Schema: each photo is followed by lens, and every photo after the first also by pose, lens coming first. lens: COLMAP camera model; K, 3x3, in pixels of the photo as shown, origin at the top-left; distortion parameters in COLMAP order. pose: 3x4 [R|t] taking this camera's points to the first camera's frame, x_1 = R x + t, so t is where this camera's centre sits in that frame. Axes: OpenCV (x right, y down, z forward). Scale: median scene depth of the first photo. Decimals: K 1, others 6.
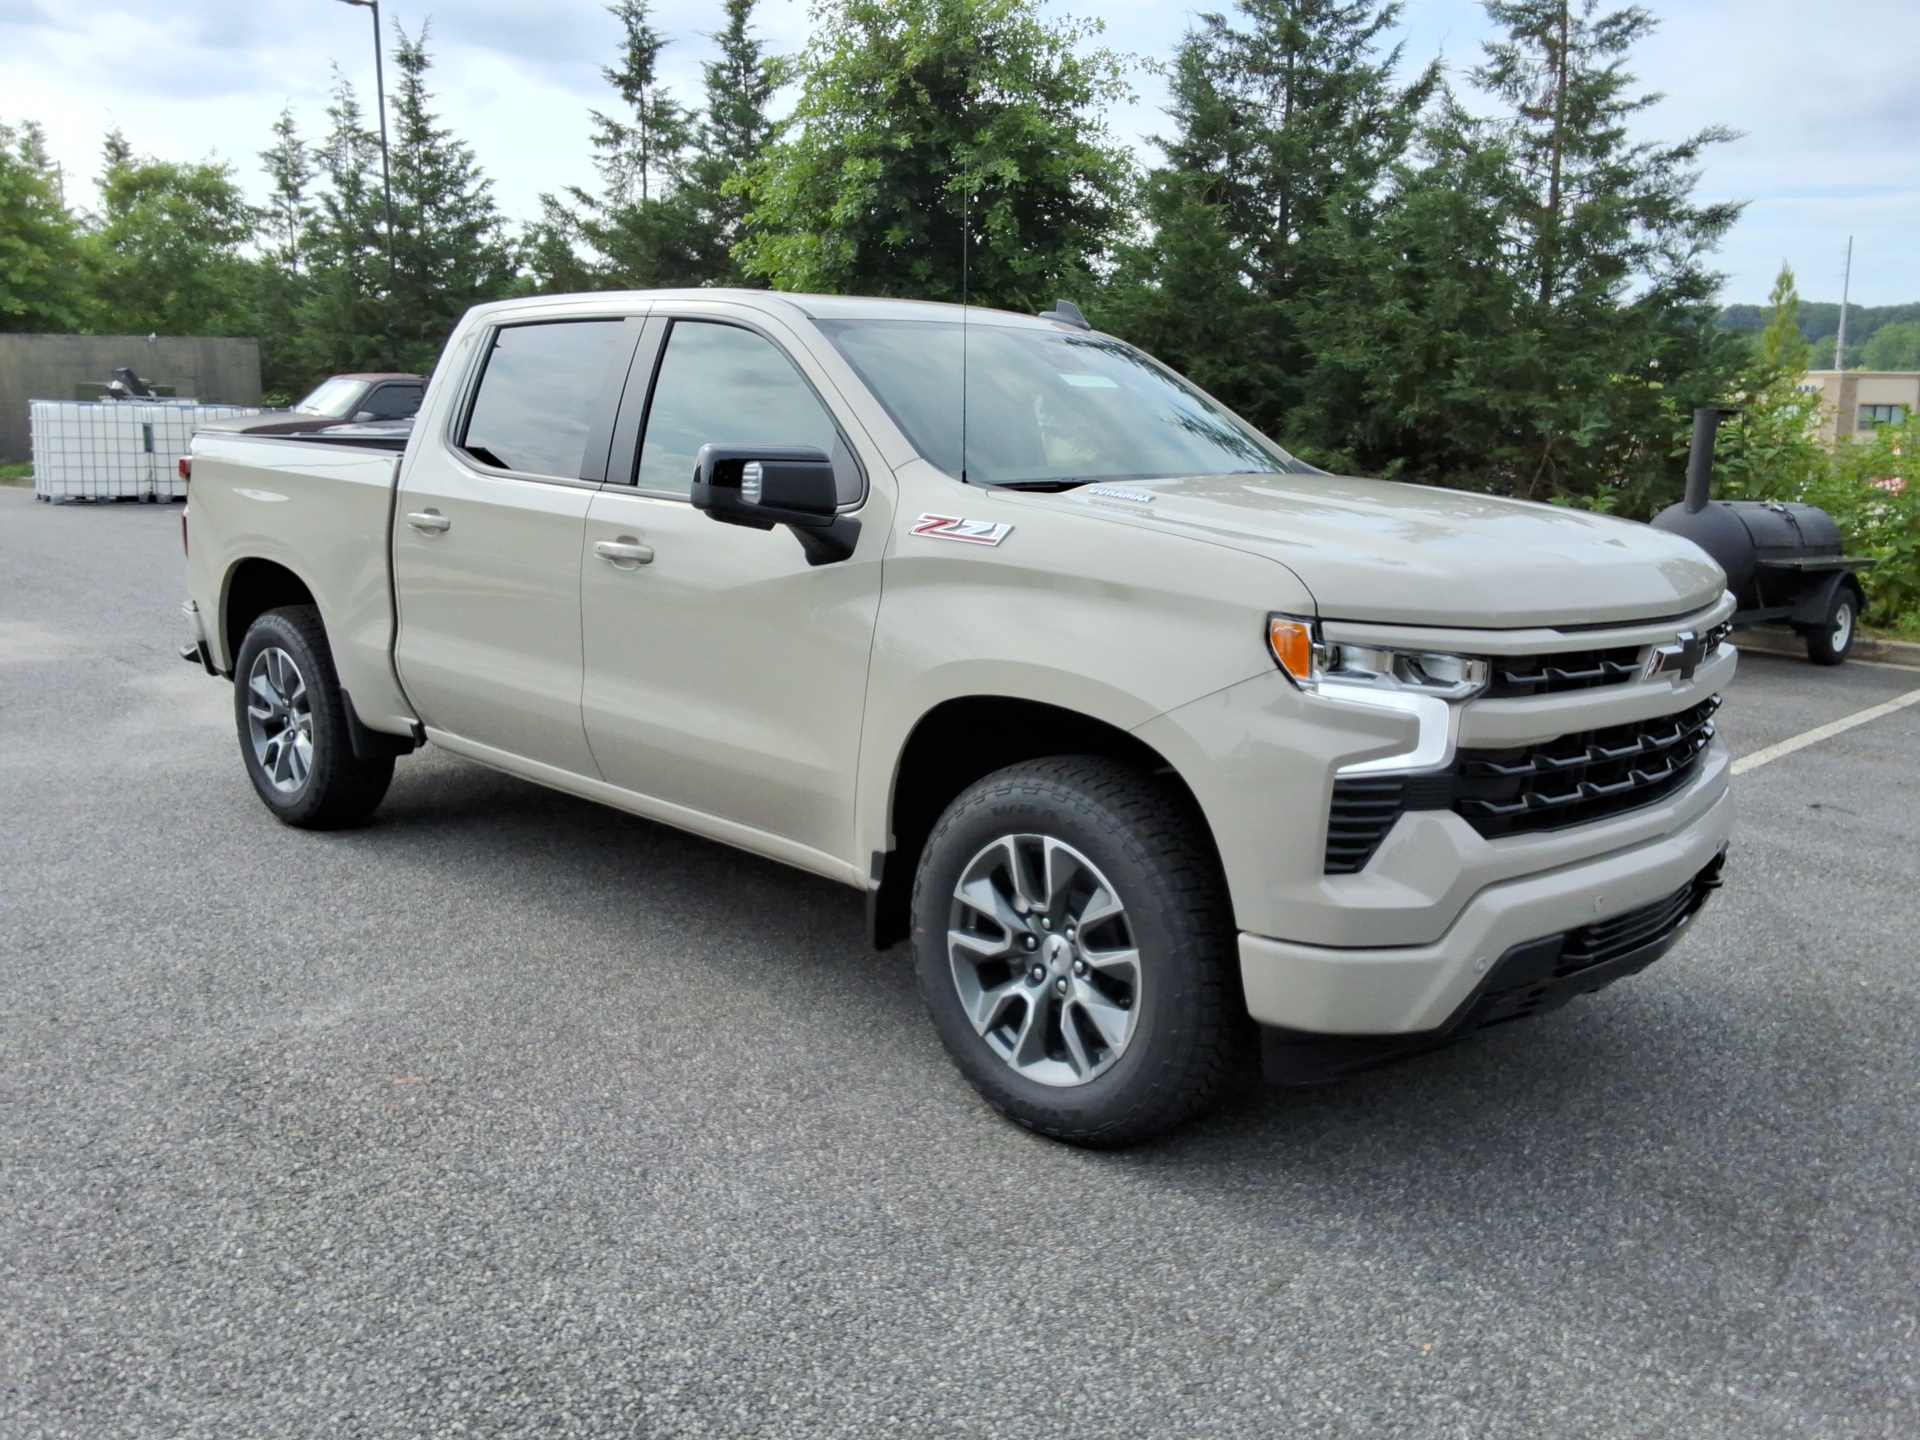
lens RADIAL K [[1542.4, 0, 969.3], [0, 1542.4, 714.3], [0, 0, 1]] dist [0.081647, -0.117305]
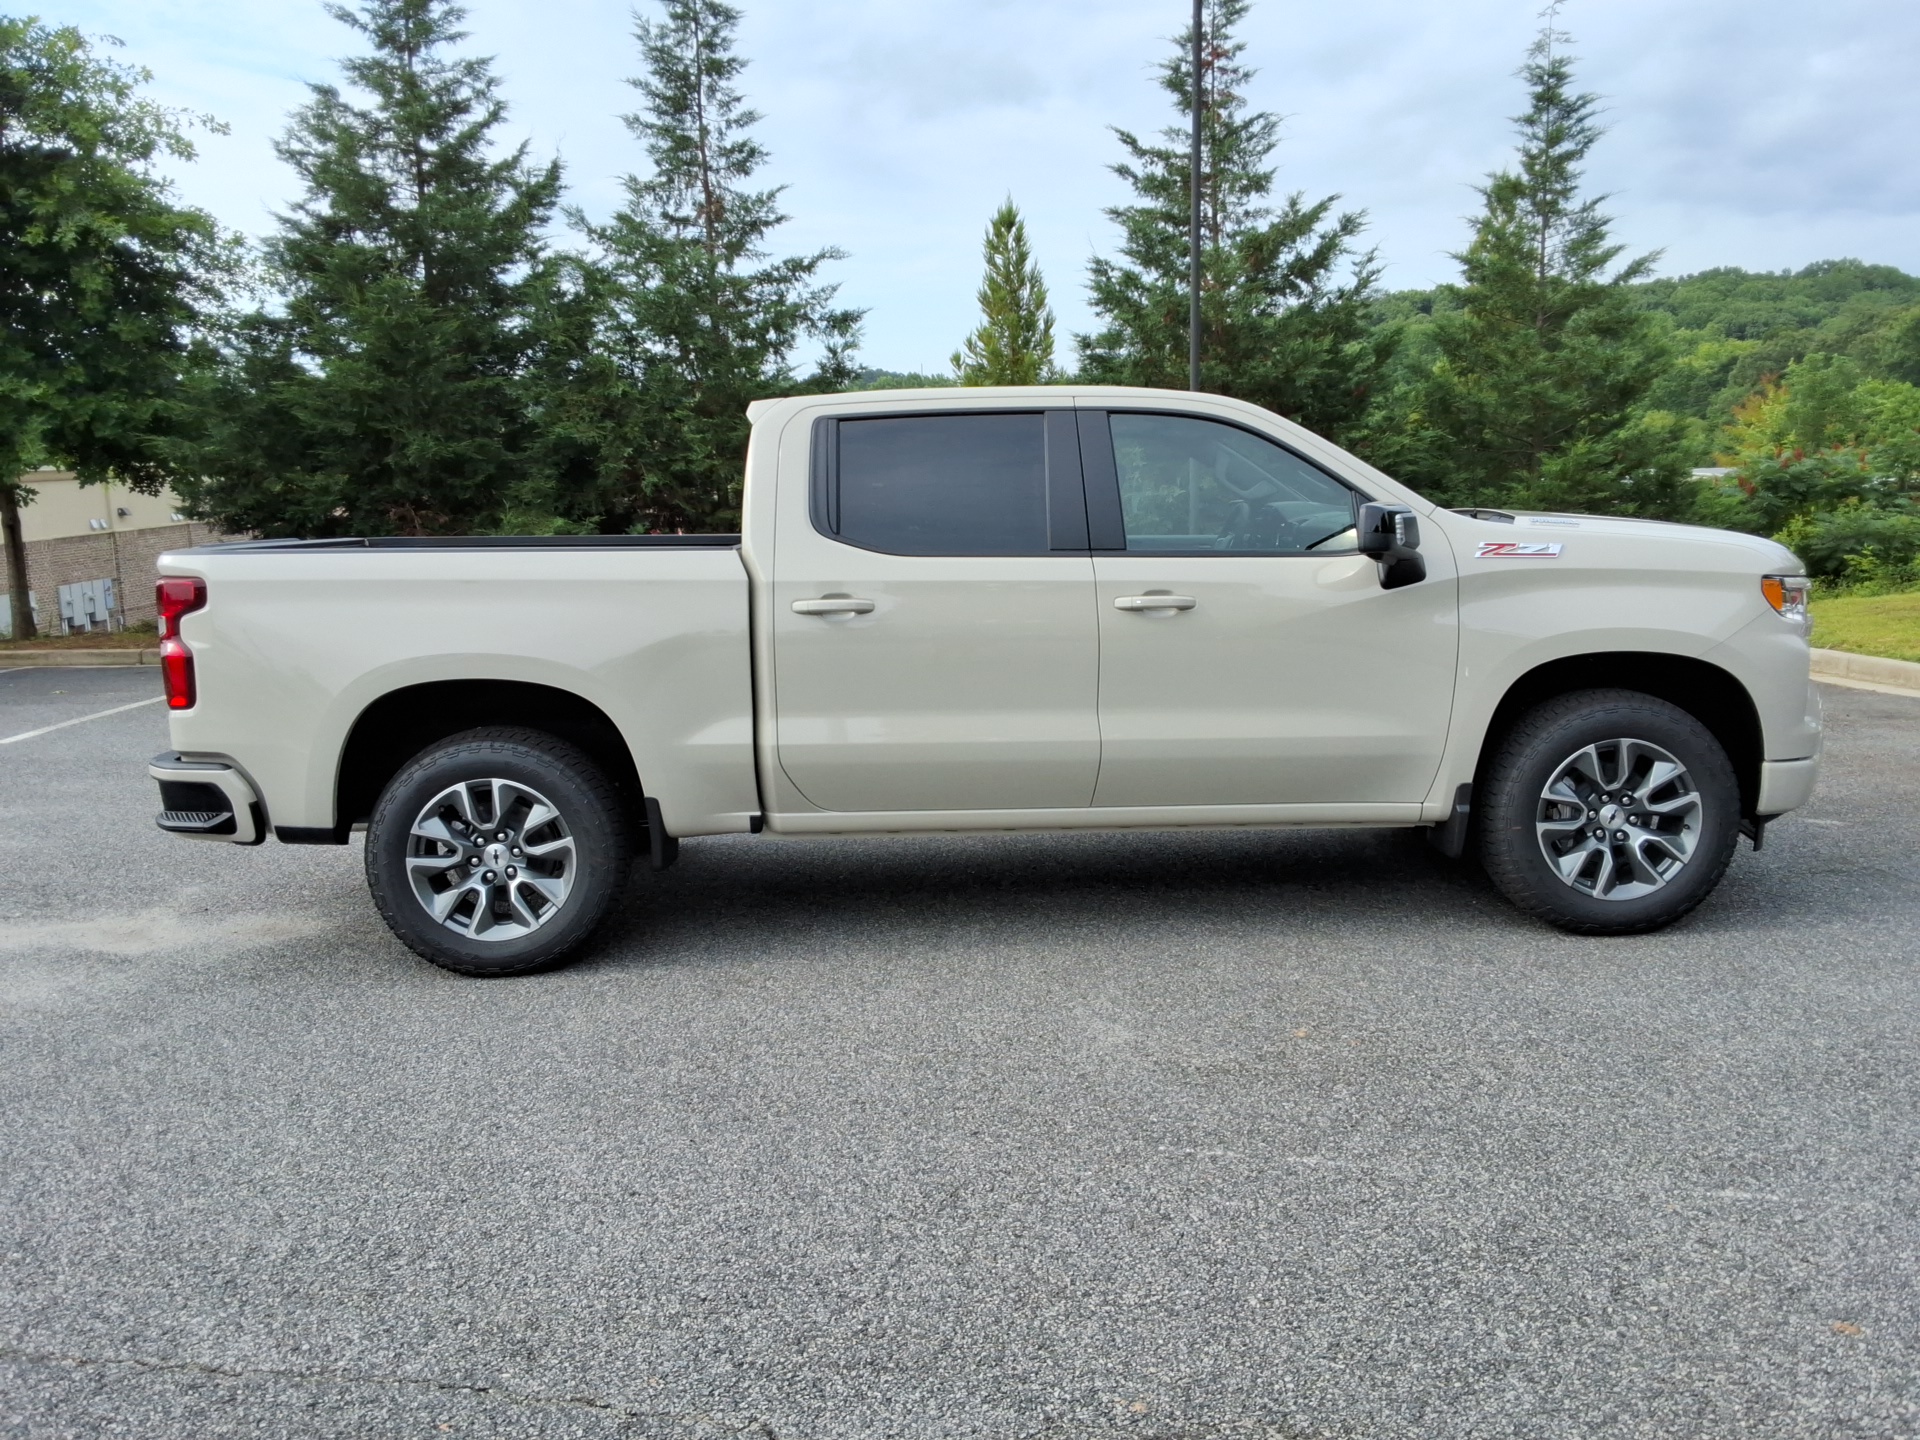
lens RADIAL K [[1542.4, 0, 967.5], [0, 1542.4, 718.0], [0, 0, 1]] dist [0.081647, -0.117305]
pose [[0.714467, -0.139430, 0.685636, -0.895858], [0.167880, 0.985478, 0.025465, -0.055079], [-0.679230, 0.096911, 0.727499, 0.180932]]
